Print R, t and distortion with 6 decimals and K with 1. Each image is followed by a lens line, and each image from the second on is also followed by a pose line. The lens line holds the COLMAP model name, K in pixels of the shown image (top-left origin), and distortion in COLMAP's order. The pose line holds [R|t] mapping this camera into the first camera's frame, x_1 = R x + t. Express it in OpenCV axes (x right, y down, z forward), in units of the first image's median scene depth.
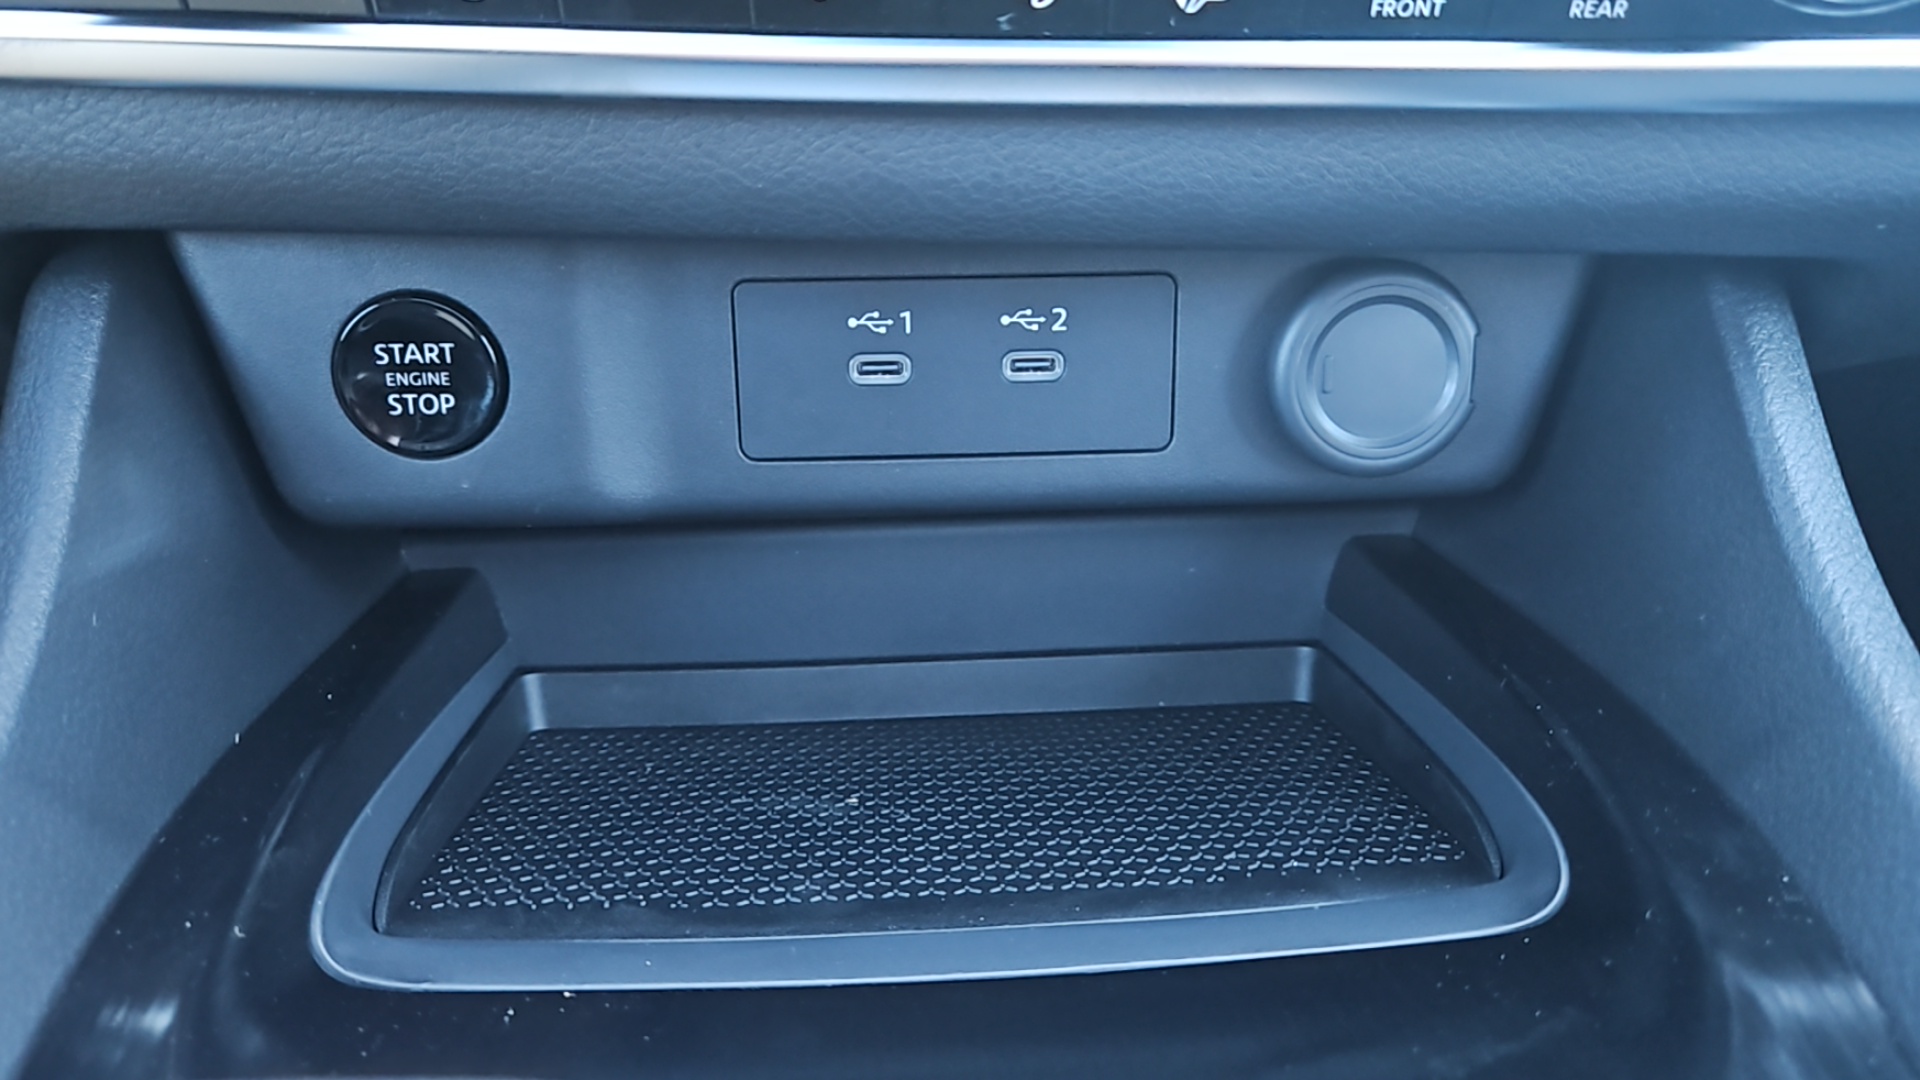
lens RADIAL K [[1442.1, 0, 959.9], [0, 1442.1, 548.4], [0, 0, 1]] dist [0.041086, -0.034963]
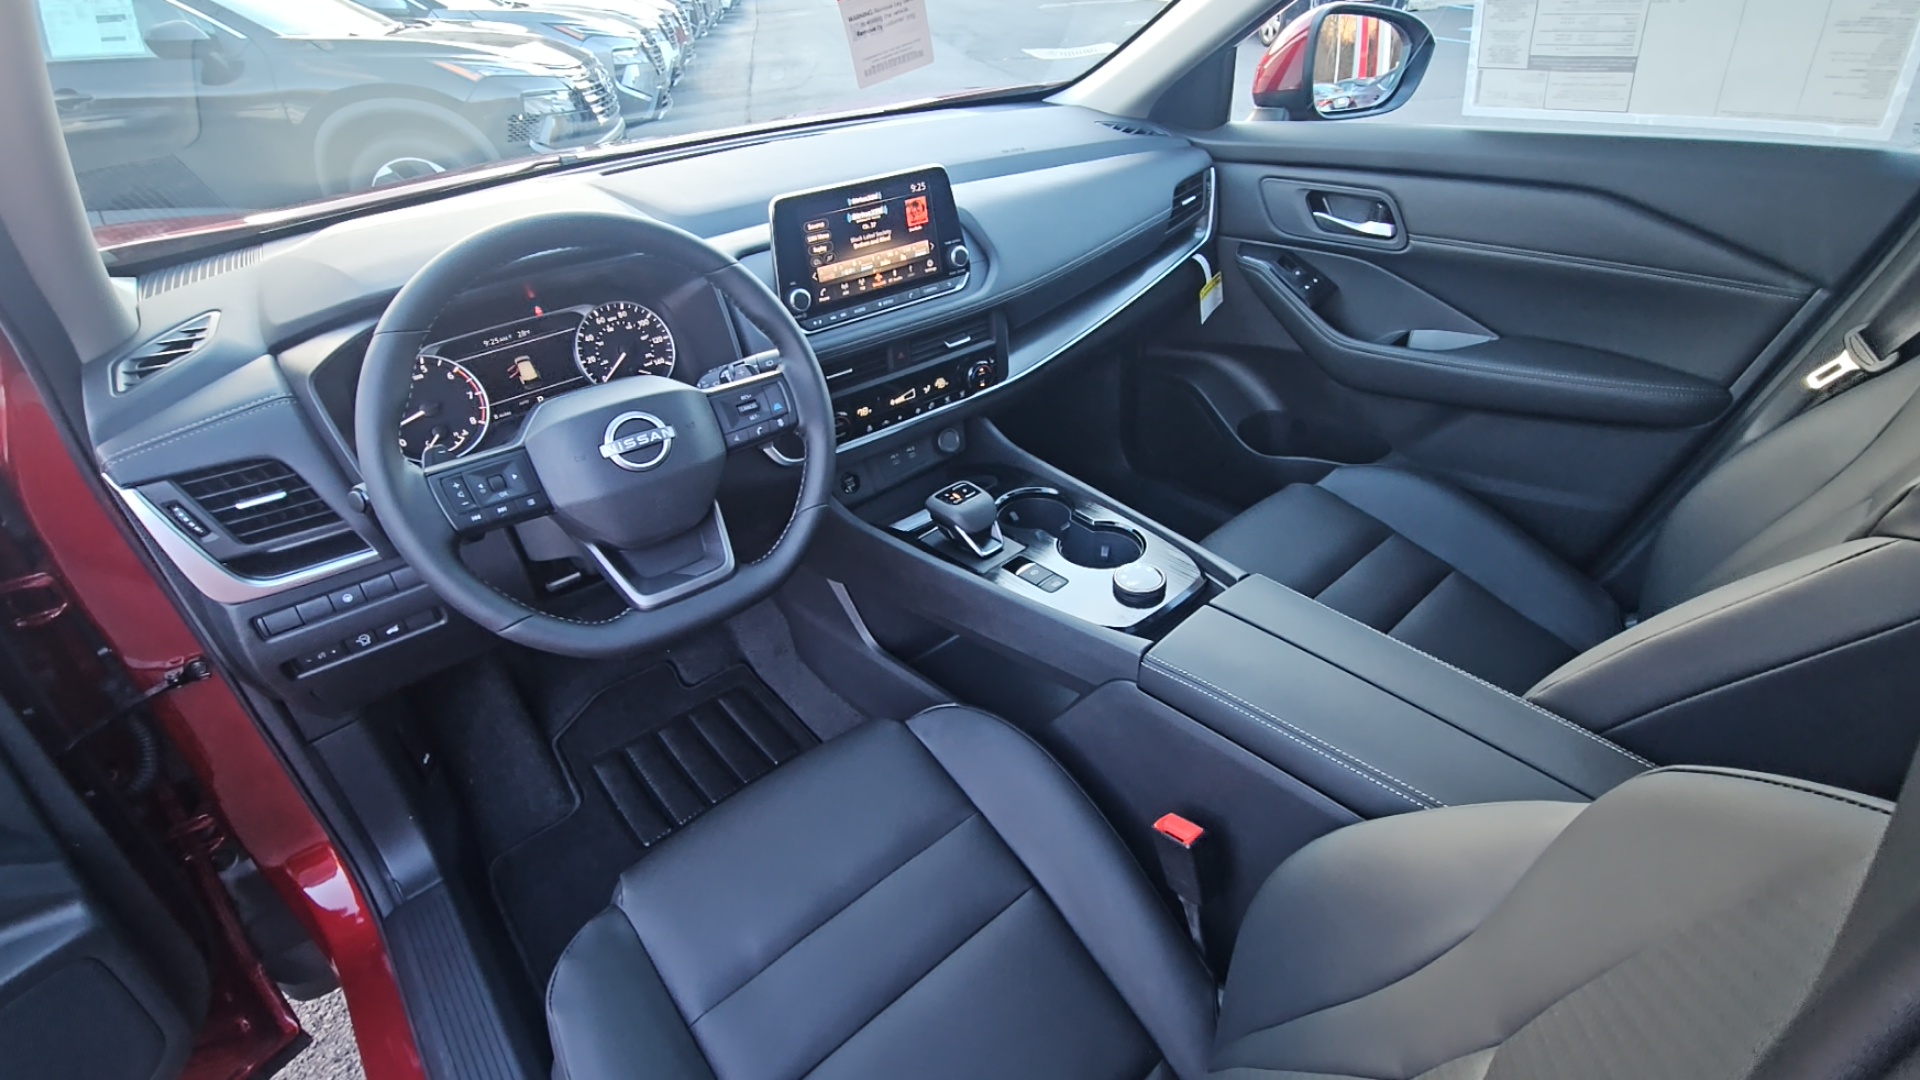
lens RADIAL K [[855.2, 0, 954.8], [0, 855.2, 534.1], [0, 0, 1]] dist [0.015383, -0.010108]
pose [[0.789055, -0.388501, 0.475877, -2.386257], [0.443106, 0.896465, -0.002851, 0.414032], [-0.425499, 0.213114, 0.879507, -3.412960]]
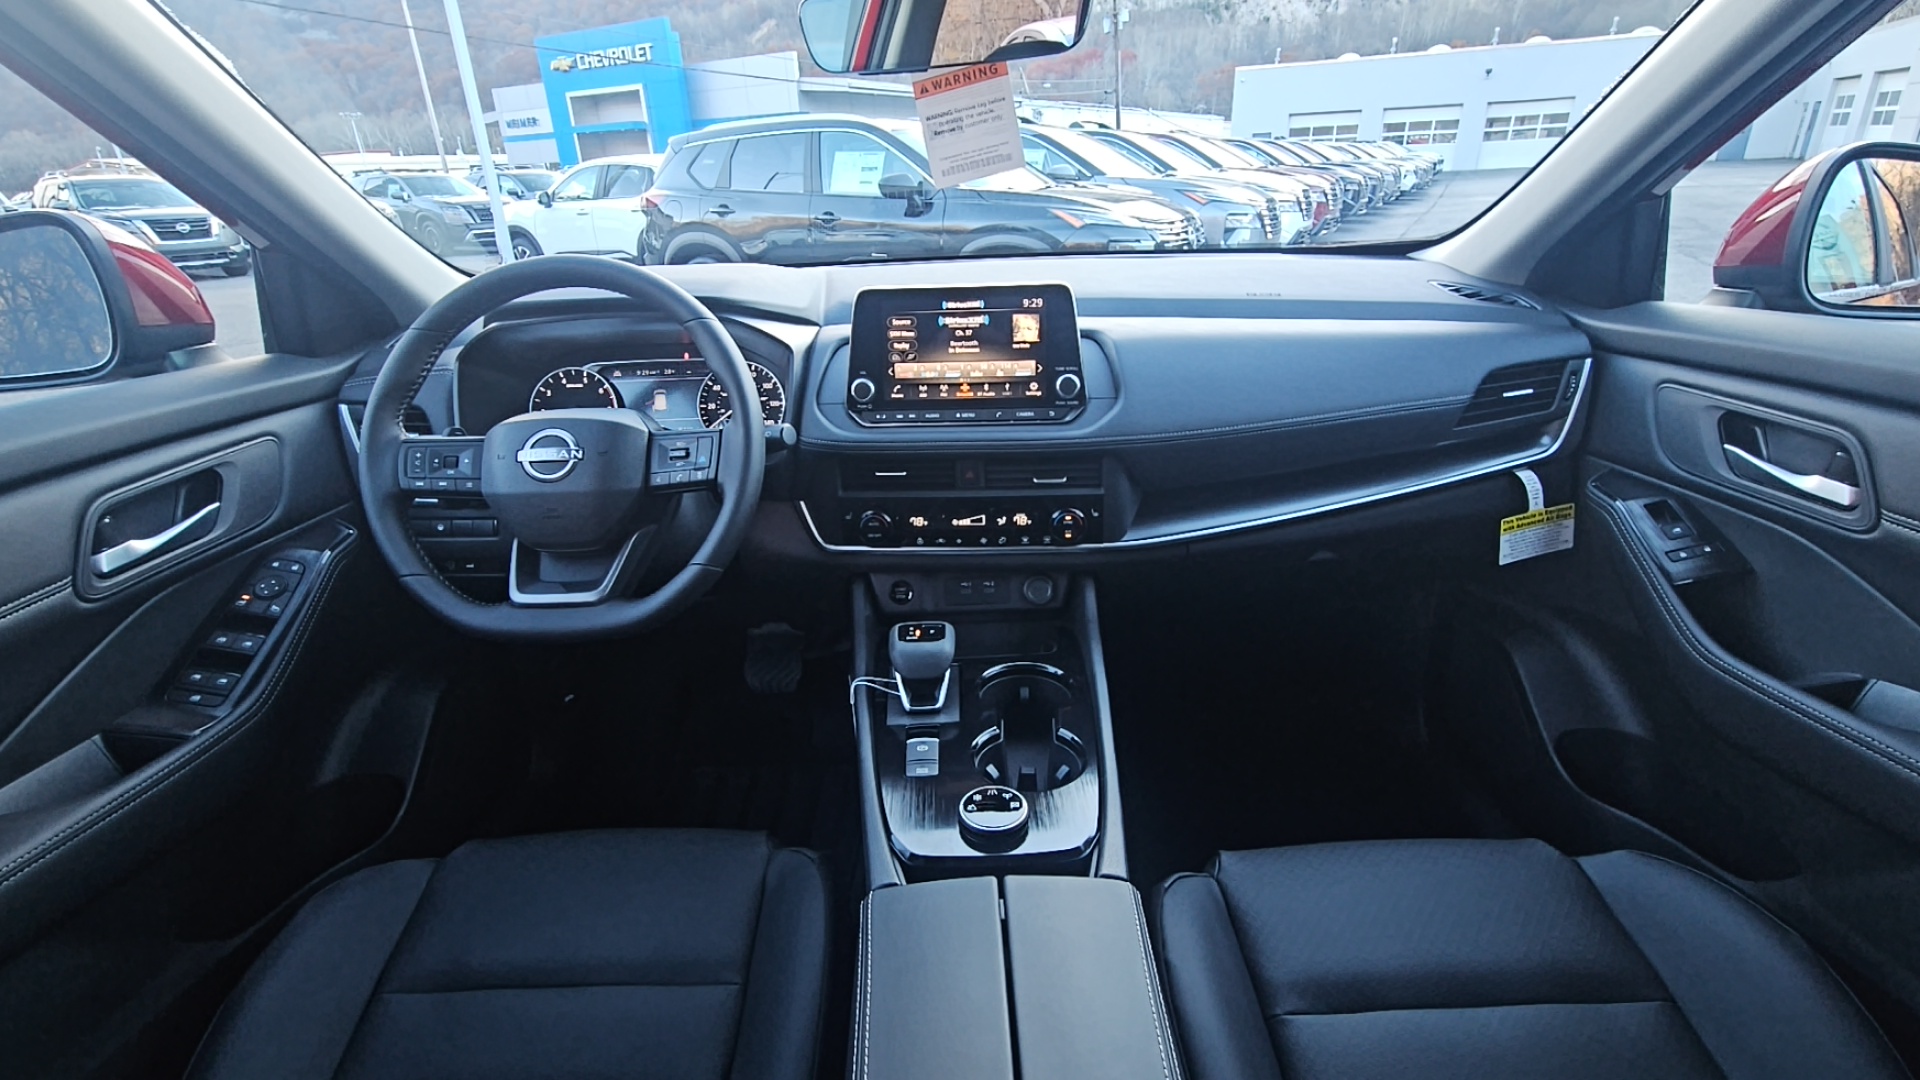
lens RADIAL K [[855.2, 0, 956.2], [0, 855.2, 533.8], [0, 0, 1]] dist [0.015383, -0.010108]
pose [[0.998109, -0.028081, -0.054677, 0.141952], [0.010395, 0.953844, -0.300123, 0.942338], [0.060581, 0.298987, 0.952332, -3.322466]]
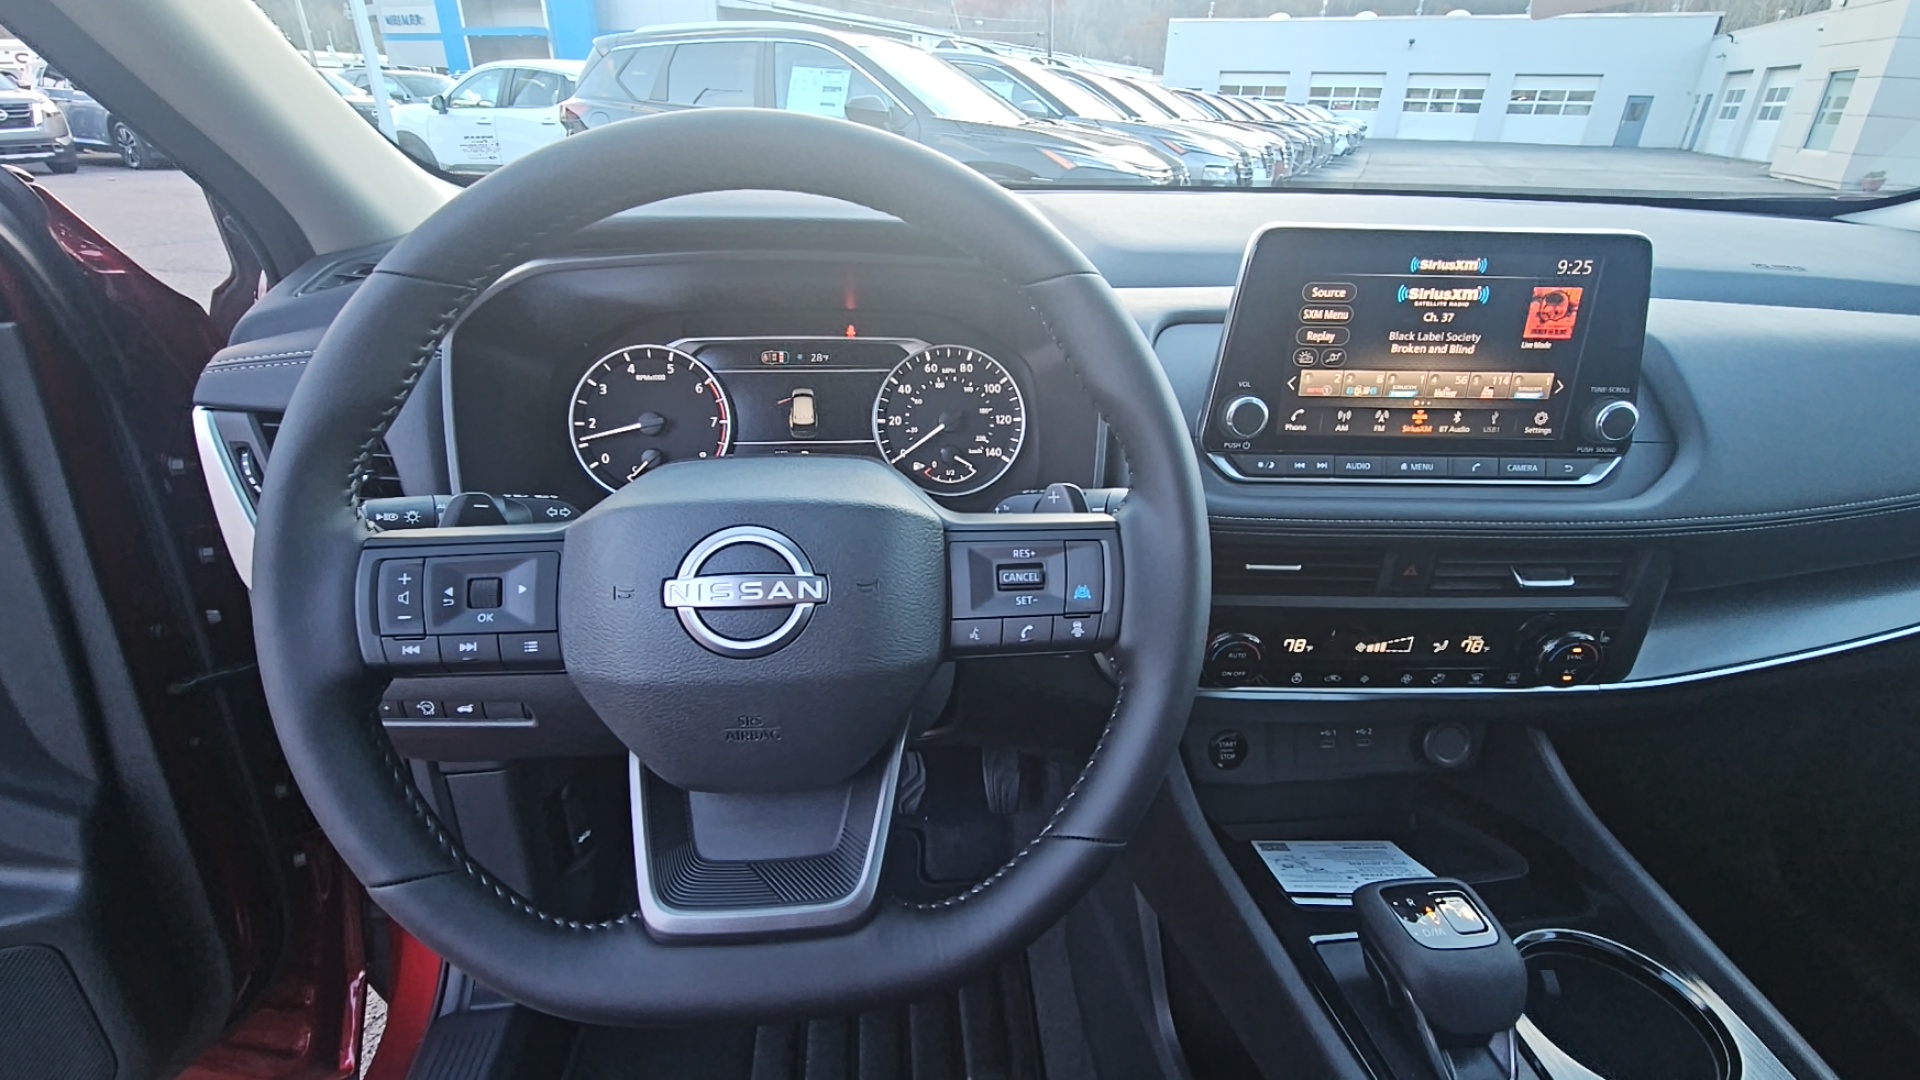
lens RADIAL K [[855.2, 0, 960.4], [0, 855.2, 530.4], [0, 0, 1]] dist [0.015383, -0.010108]
pose [[0.998789, -0.009679, 0.048246, -1.378256], [0.021281, 0.968993, -0.246170, -0.152823], [-0.044367, 0.246898, 0.968025, -1.664093]]
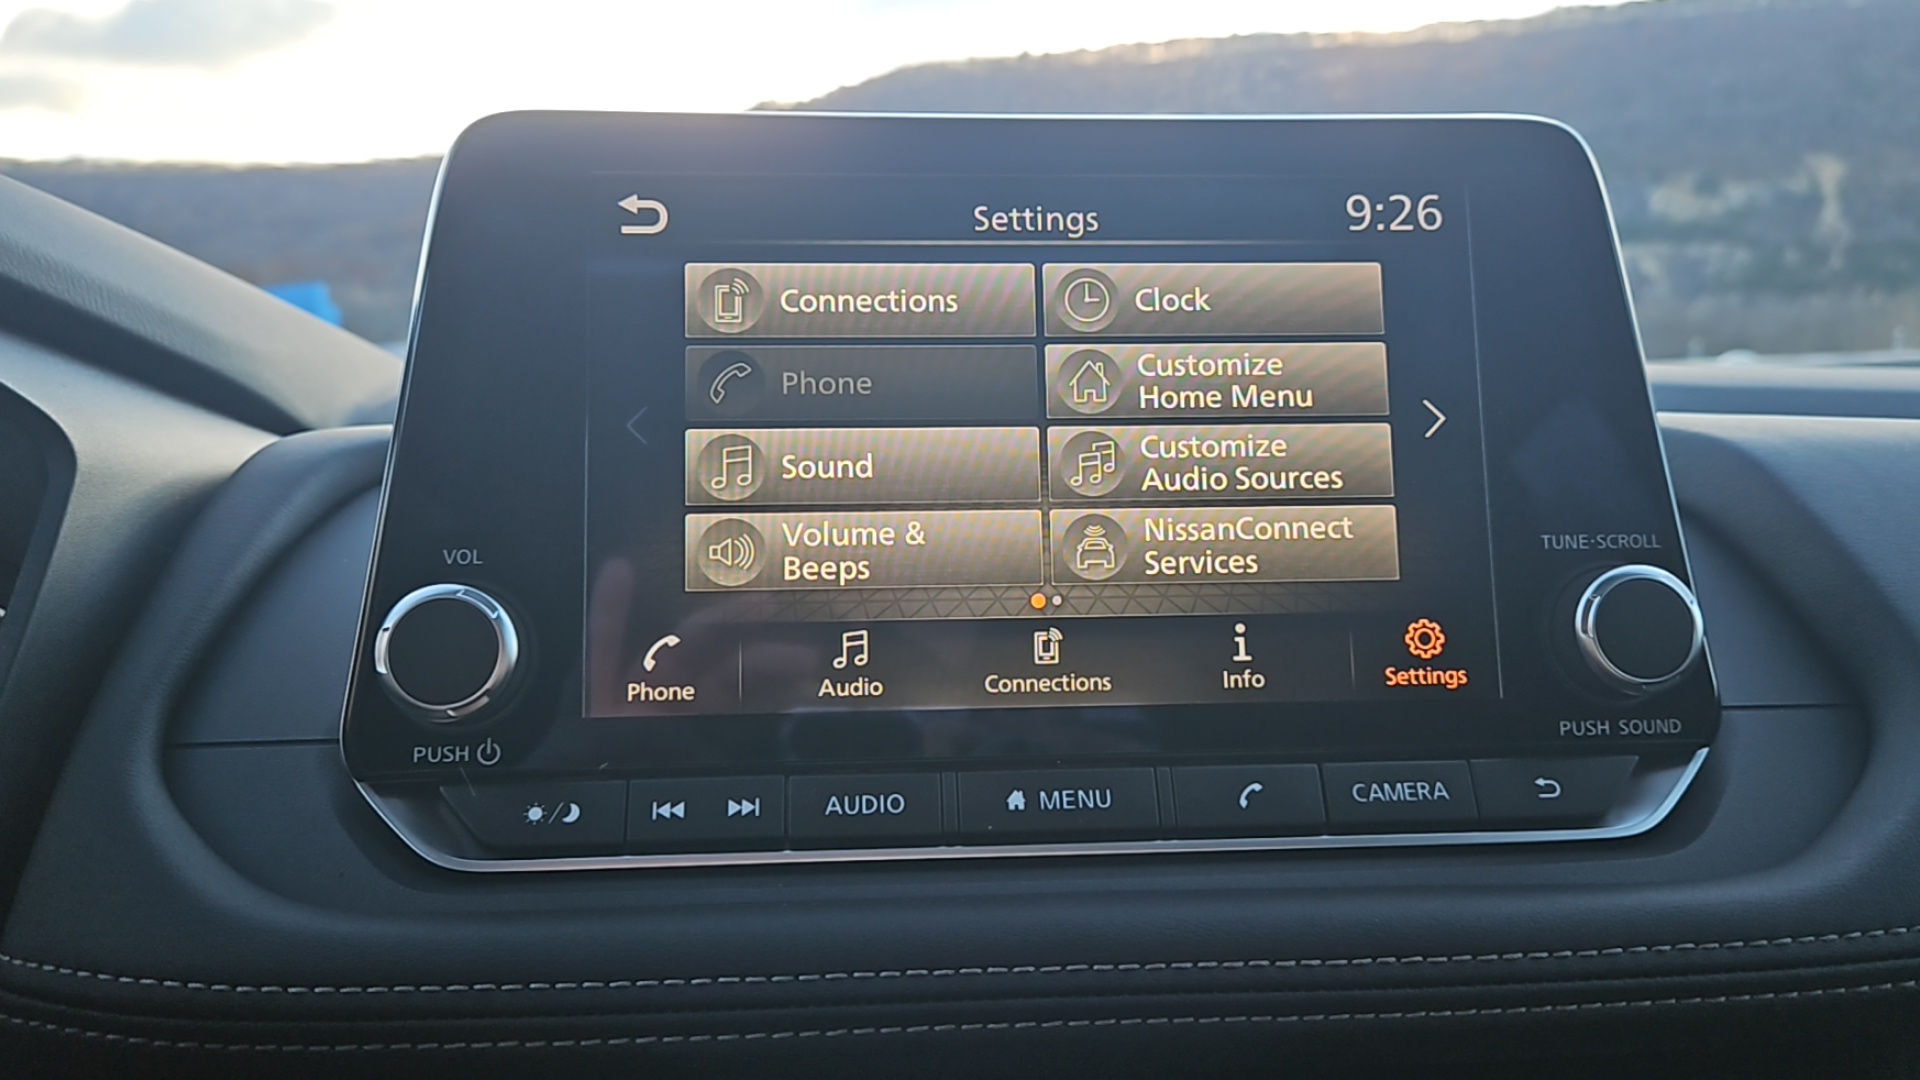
lens RADIAL K [[1442.1, 0, 960.6], [0, 1442.1, 547.1], [0, 0, 1]] dist [0.041086, -0.034963]
pose [[0.995499, -0.027590, 0.090663, -0.211788], [0.078869, 0.771604, -0.631195, -0.272861], [-0.052542, 0.635505, 0.770307, -0.570008]]
